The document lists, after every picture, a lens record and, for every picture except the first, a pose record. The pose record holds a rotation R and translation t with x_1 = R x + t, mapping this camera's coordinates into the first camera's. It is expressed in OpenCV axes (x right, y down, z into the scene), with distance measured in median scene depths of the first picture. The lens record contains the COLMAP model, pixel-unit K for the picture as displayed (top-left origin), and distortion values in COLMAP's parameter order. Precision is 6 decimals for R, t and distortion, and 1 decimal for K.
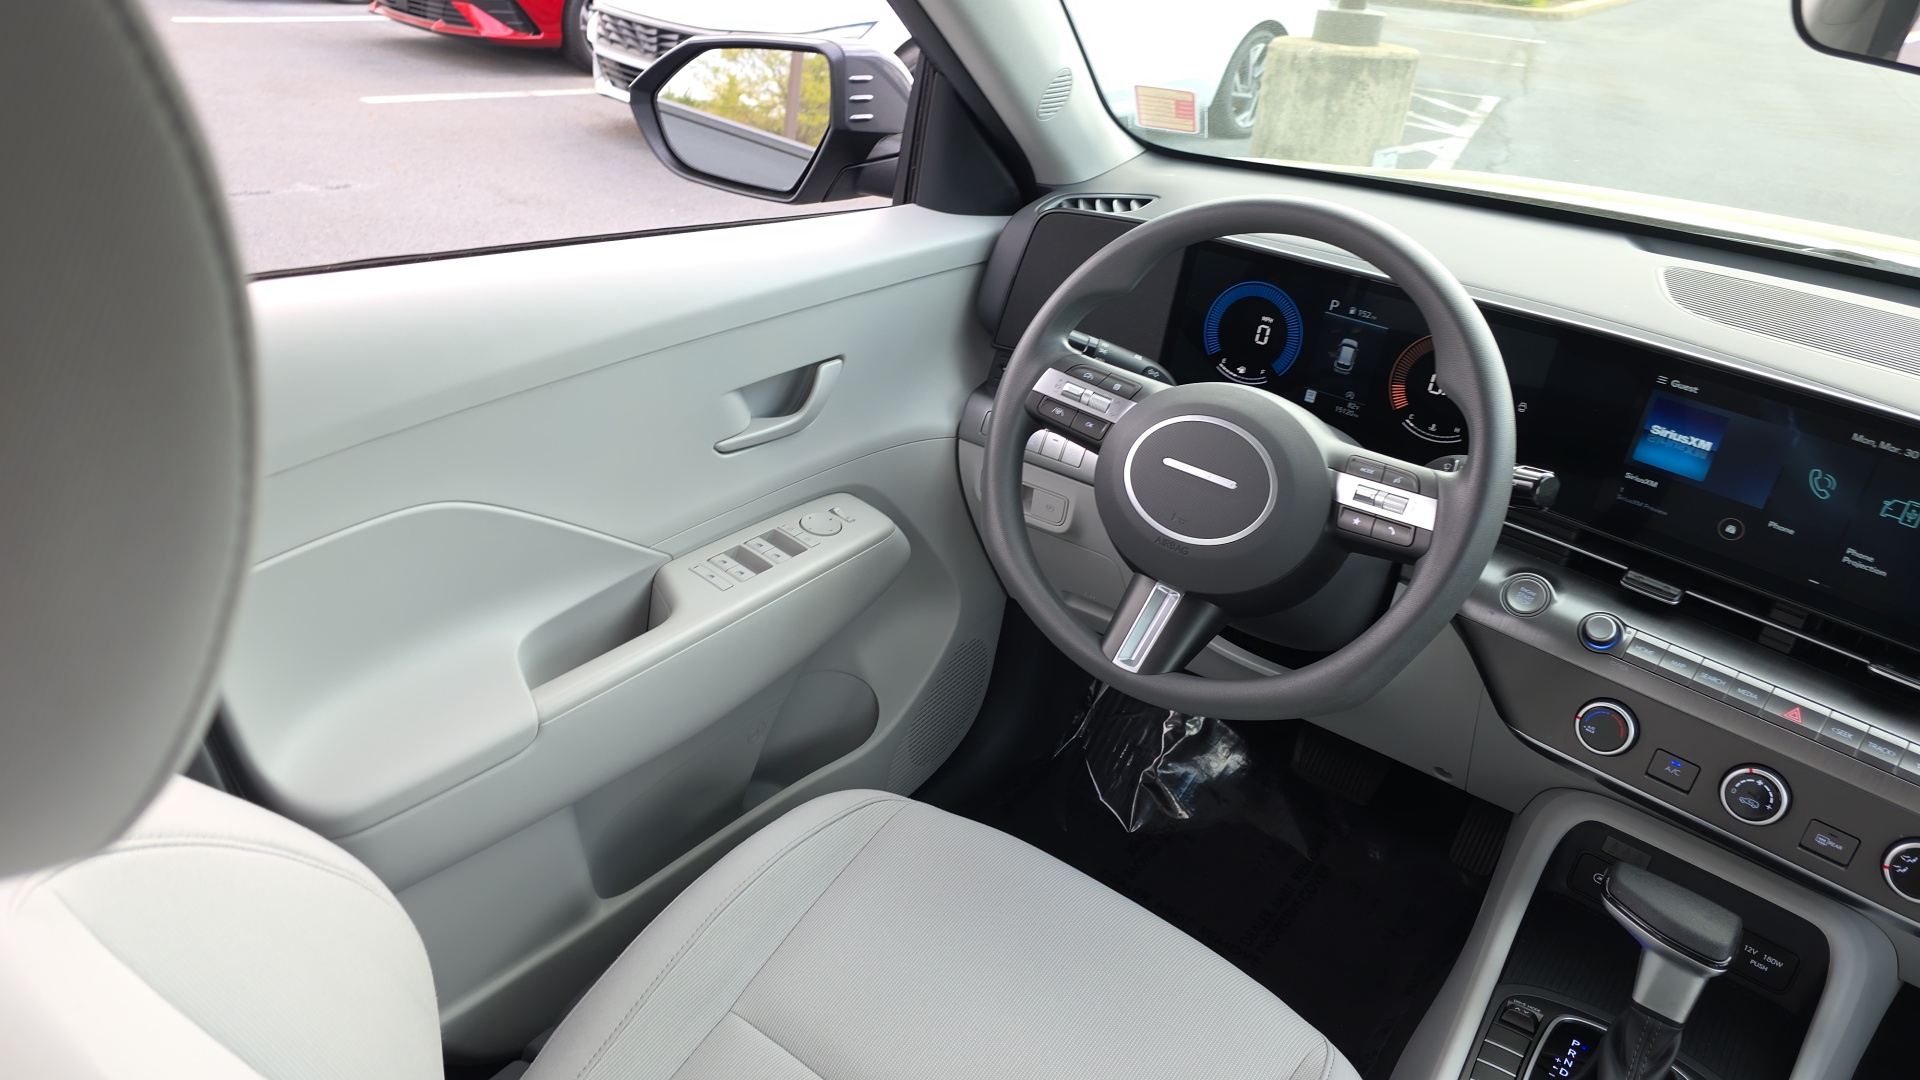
lens RADIAL K [[1300.1, 0, 916.4], [0, 1300.1, 536.2], [0, 0, 1]] dist [0.031938, -0.032575]
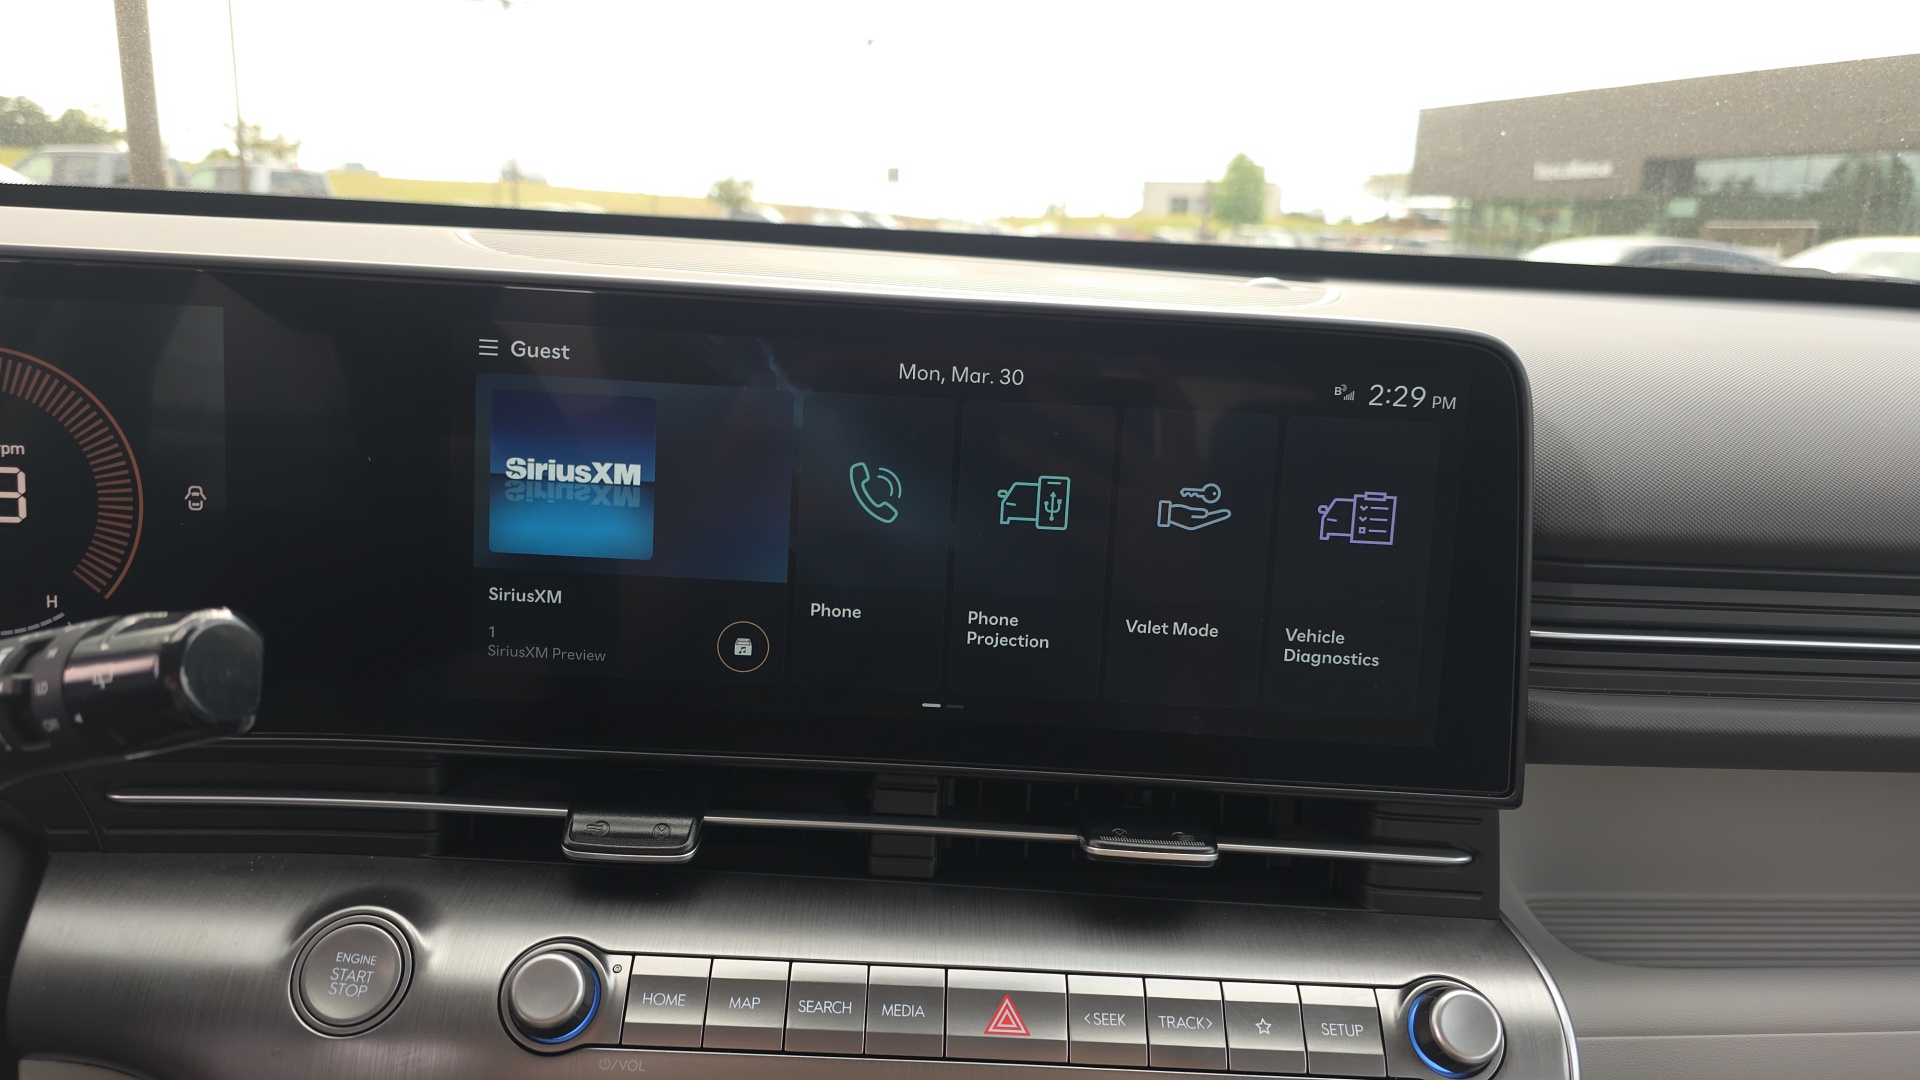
lens RADIAL K [[1311.6, 0, 929.9], [0, 1311.6, 545.3], [0, 0, 1]] dist [0.065214, -0.112824]
pose [[0.709710, -0.199508, 0.675654, 0.365665], [0.333789, 0.939809, -0.073105, 0.014563], [-0.620401, 0.277409, 0.733585, 0.610685]]
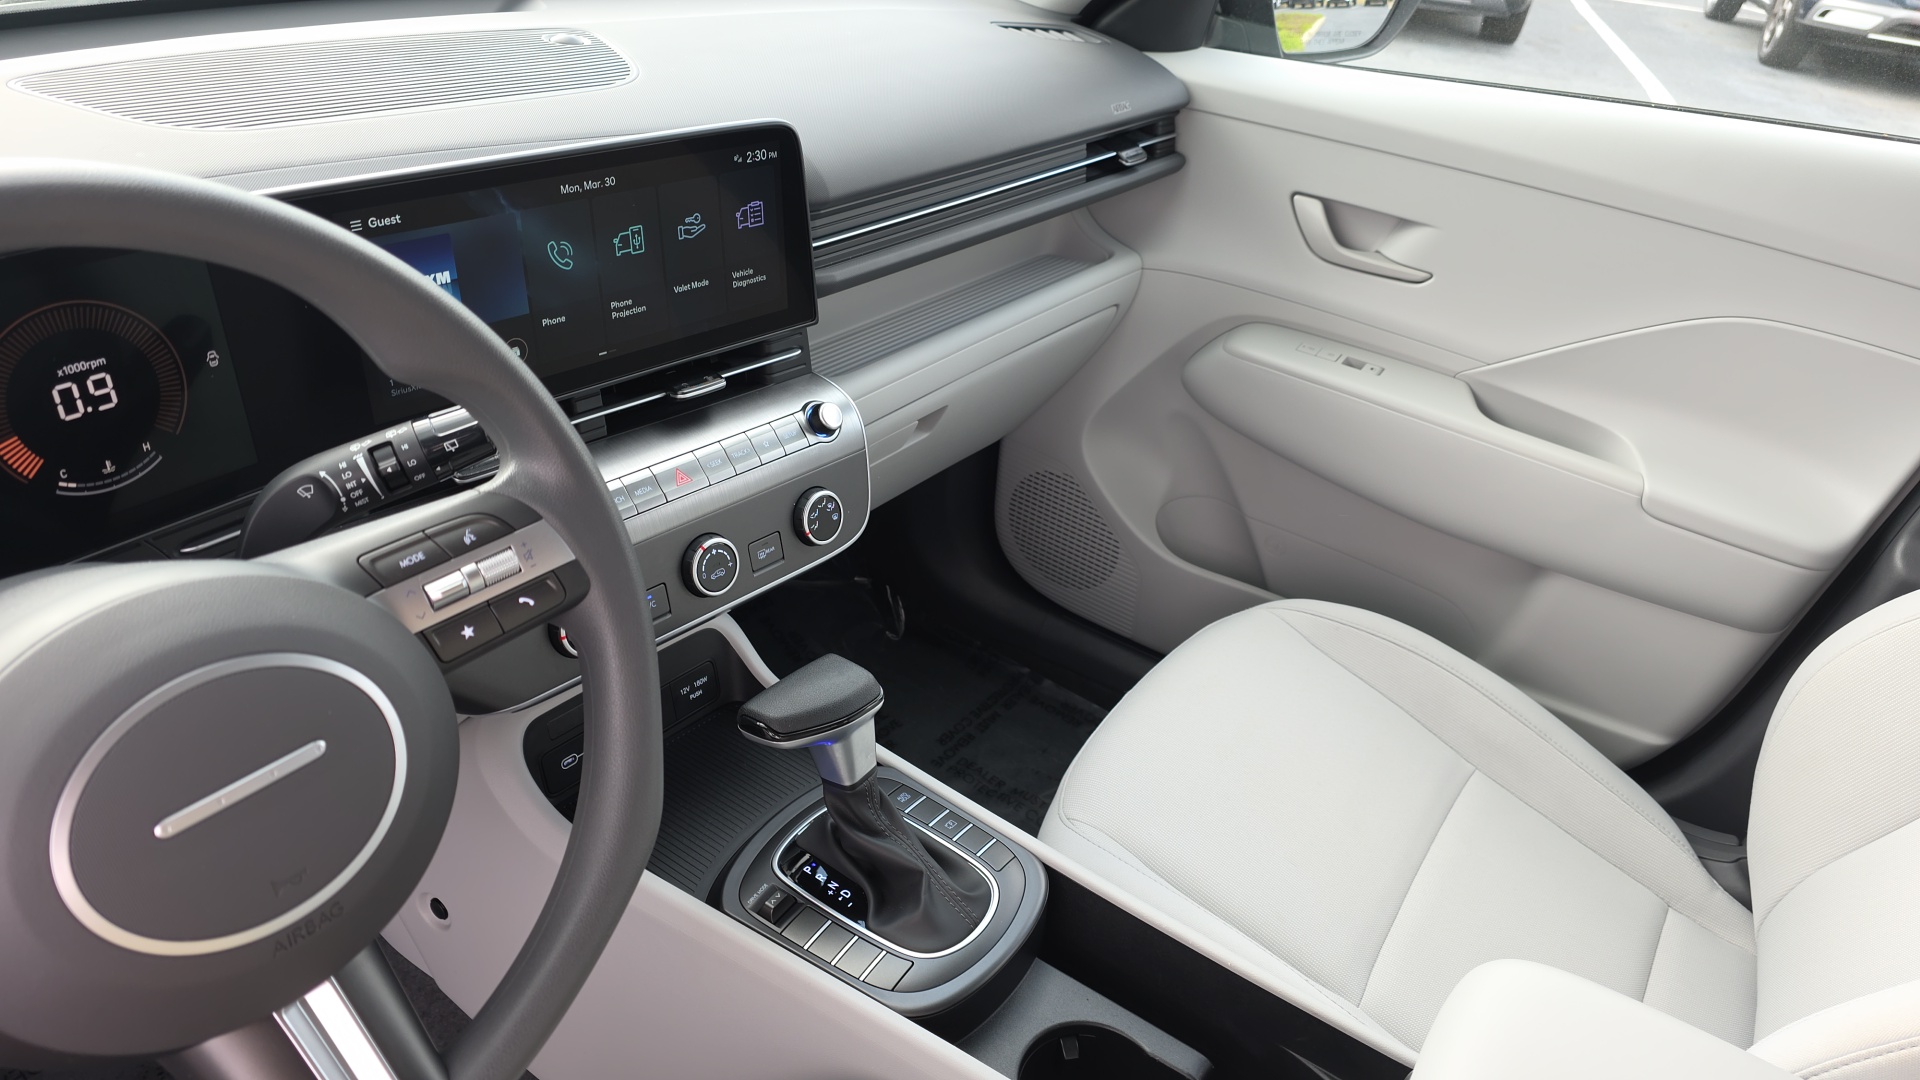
lens RADIAL K [[1287.4, 0, 951.0], [0, 1287.4, 550.9], [0, 0, 1]] dist [0.034637, -0.040049]
pose [[-0.059802, -0.597131, 0.799911, -0.109250], [0.371484, 0.730474, 0.573069, -0.264512], [-0.926511, 0.331425, 0.178141, 0.618771]]
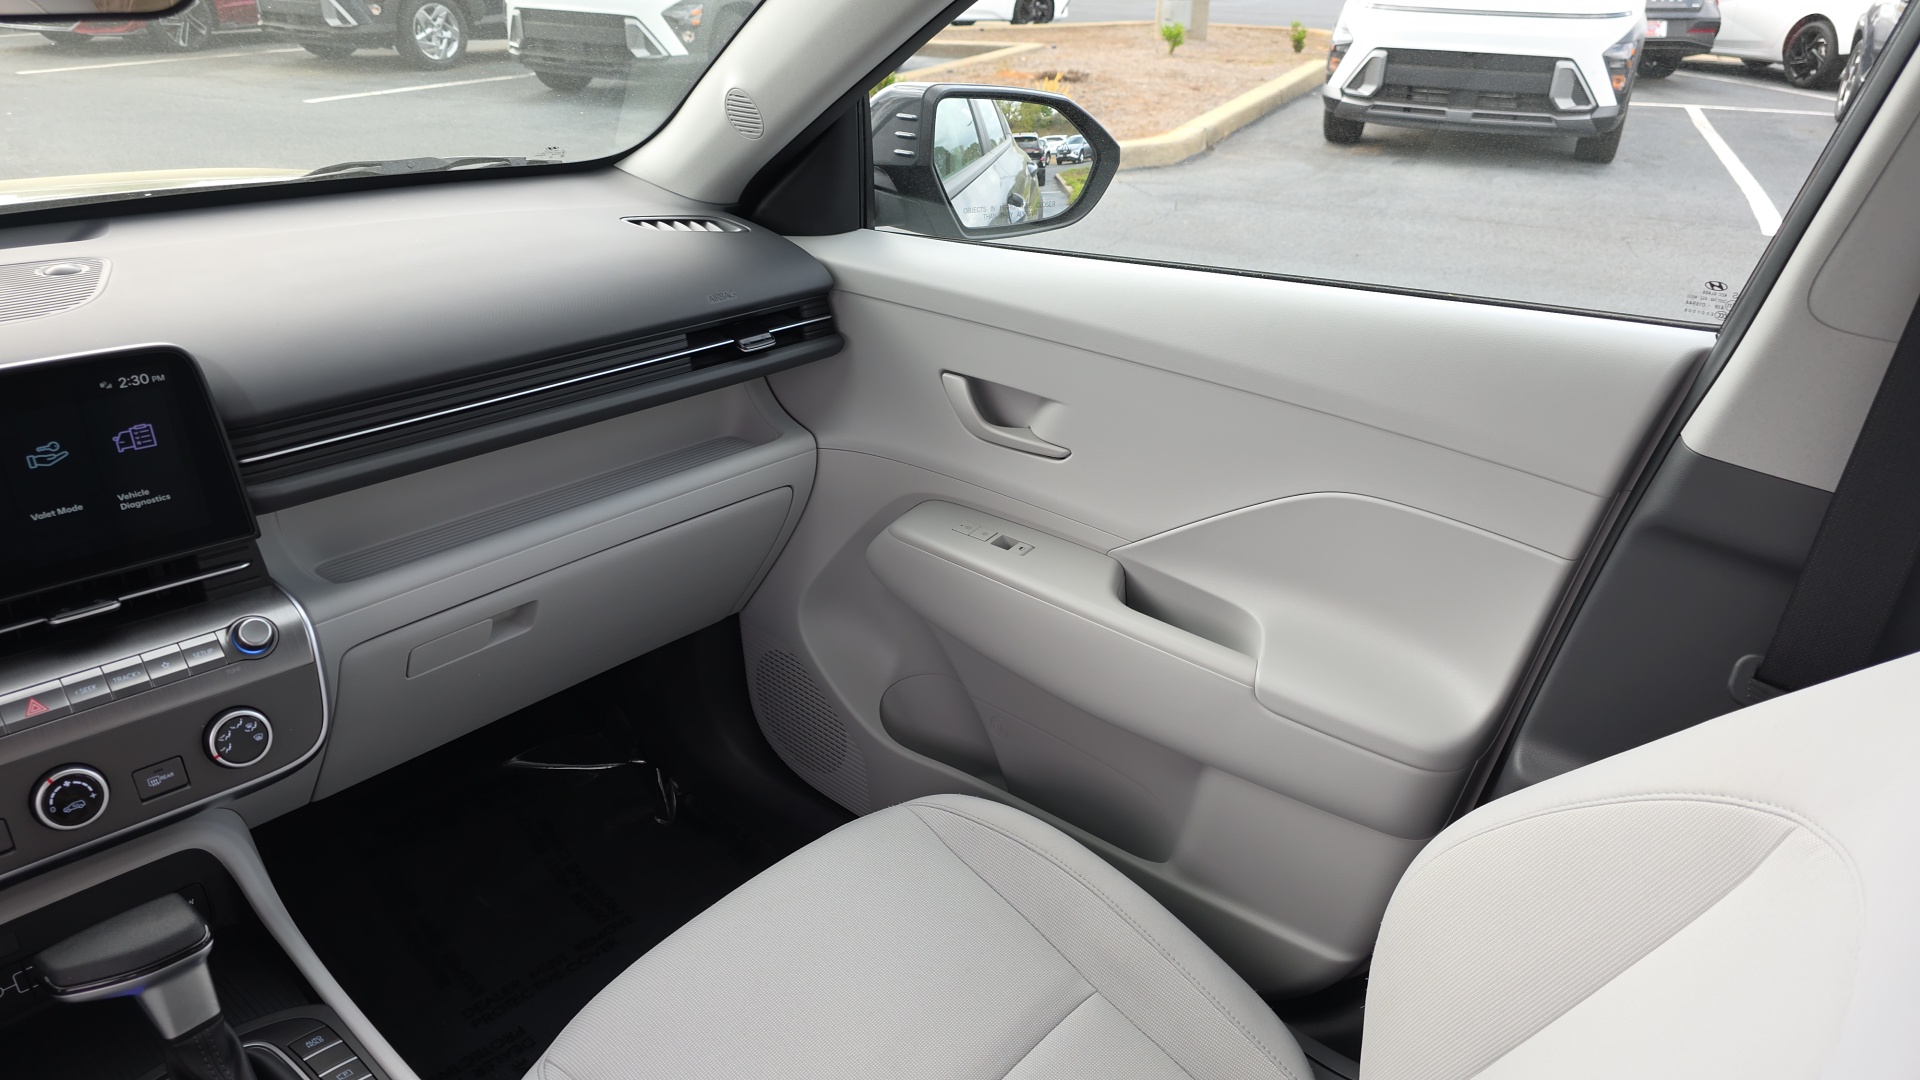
lens RADIAL K [[1292.1, 0, 959.2], [0, 1292.1, 537.0], [0, 0, 1]] dist [0.074332, -0.075526]
pose [[0.029992, -0.499951, 0.865534, -0.048291], [0.446839, 0.781287, 0.435804, -0.065074], [-0.894111, 0.373684, 0.246830, 0.133455]]
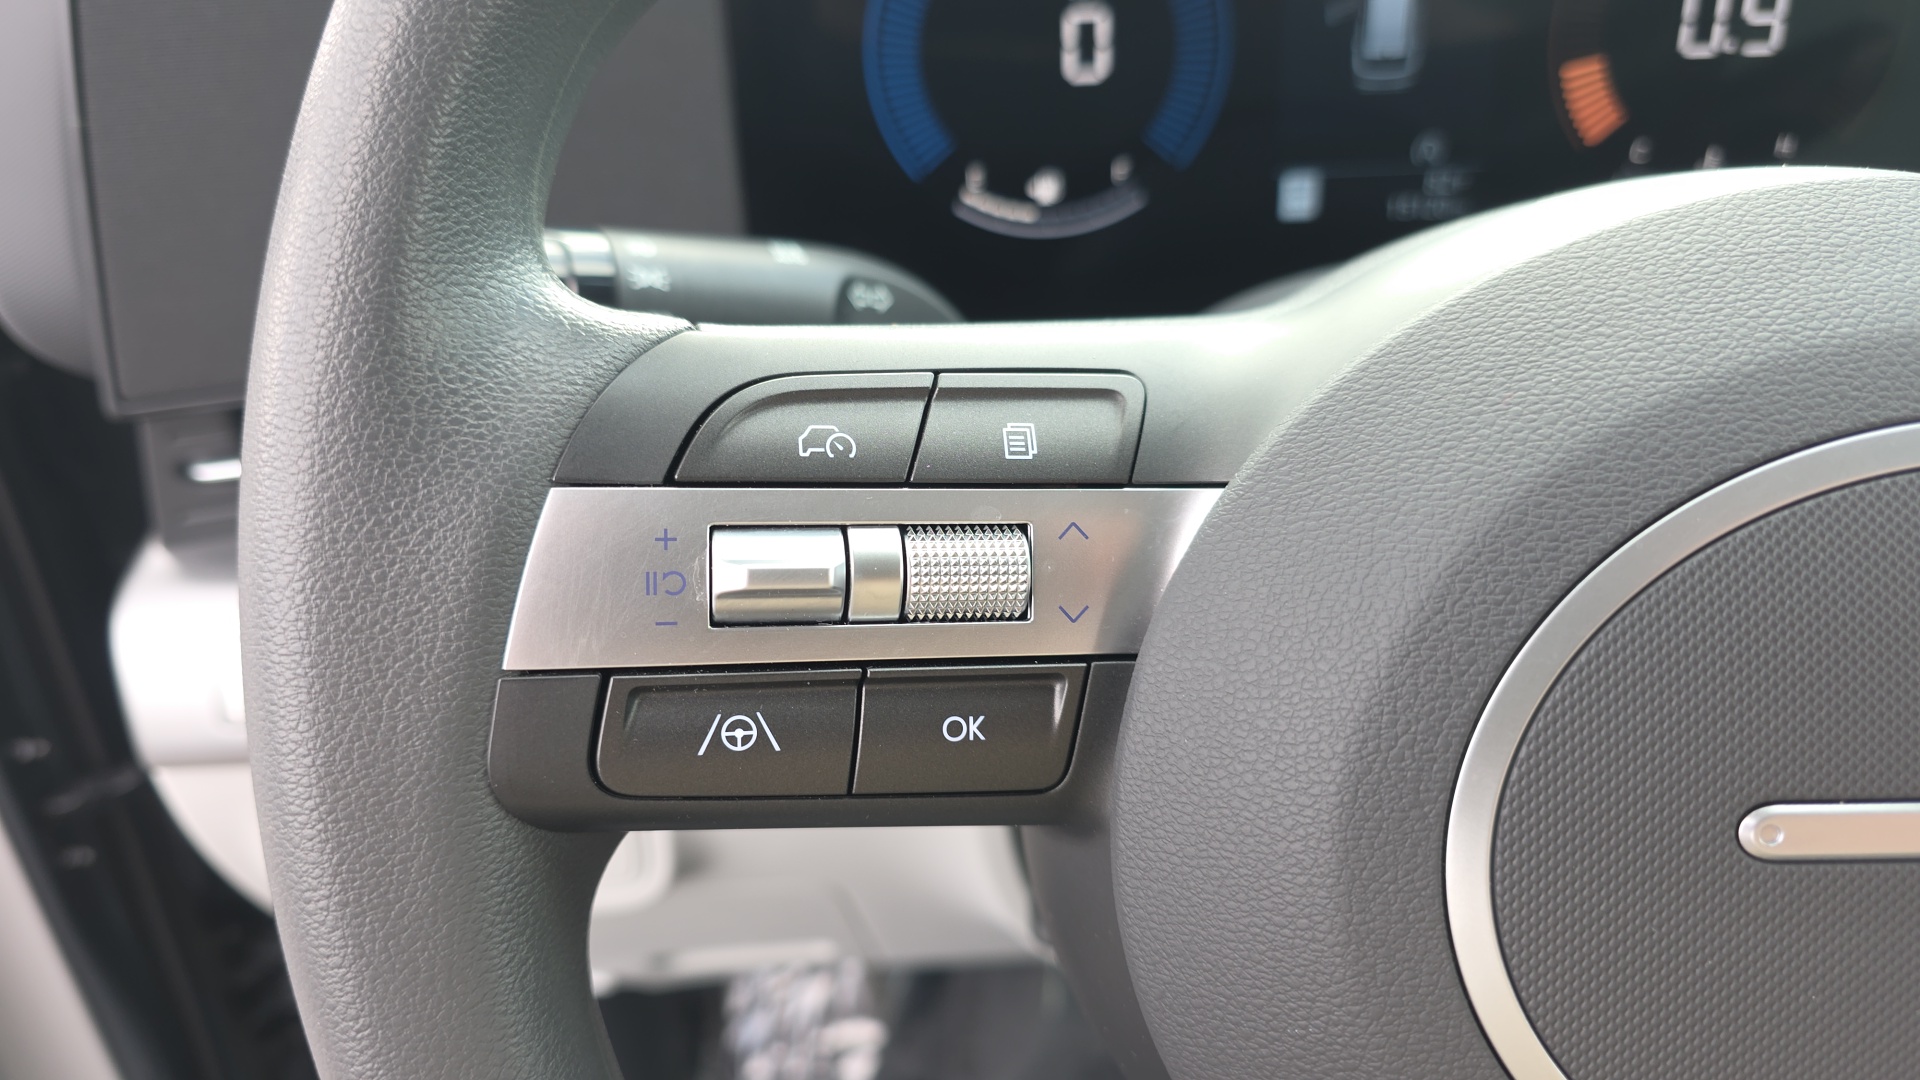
lens RADIAL K [[1372.1, 0, 970.4], [0, 1372.1, 550.3], [0, 0, 1]] dist [0.013523, -0.042449]
pose [[0.775102, -0.421724, 0.470495, 0.066568], [0.379477, 0.906102, 0.187020, -0.138898], [-0.505188, 0.033582, 0.862356, 0.874496]]
